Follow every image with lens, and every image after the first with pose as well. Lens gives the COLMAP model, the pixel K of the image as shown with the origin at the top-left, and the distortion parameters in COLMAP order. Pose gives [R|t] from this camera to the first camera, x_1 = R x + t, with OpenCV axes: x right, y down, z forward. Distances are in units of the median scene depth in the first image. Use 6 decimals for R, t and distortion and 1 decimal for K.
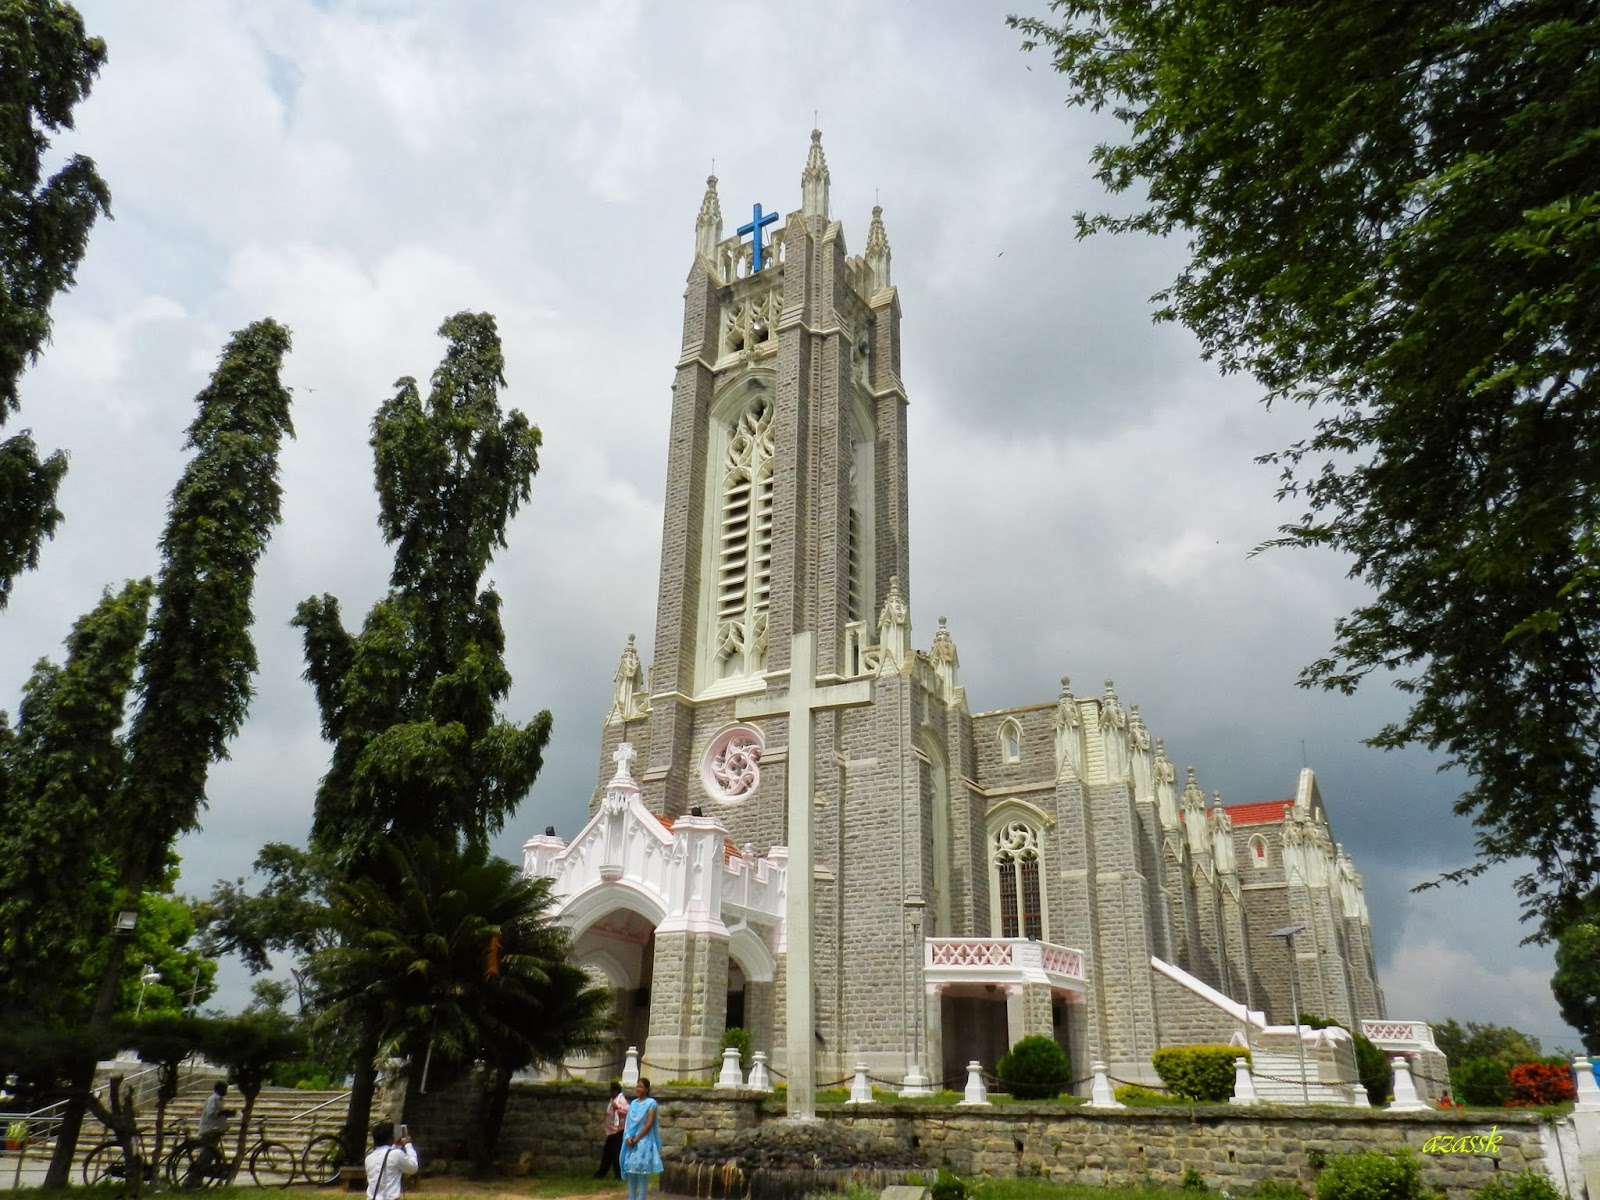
lens RADIAL K [[1202.8, 0, 811.0], [0, 1202.8, 602.8], [0, 0, 1]] dist [0.018665, -0.012400]
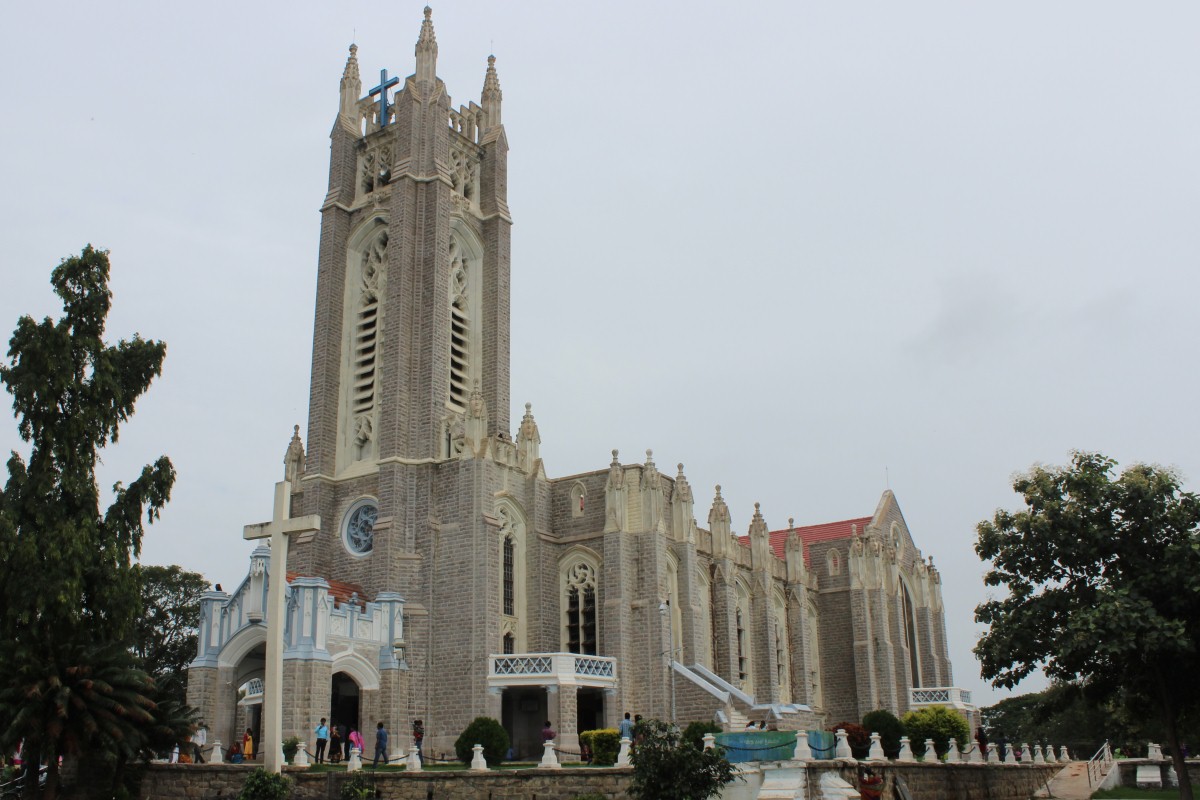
lens RADIAL K [[1153.6, 0, 596.4], [0, 1153.6, 406.7], [0, 0, 1]] dist [-0.136026, 0.000000]
pose [[0.998424, -0.048431, -0.028356, 0.220571], [0.050702, 0.995026, 0.085750, -0.087264], [0.024062, -0.087053, 0.995913, -0.214864]]
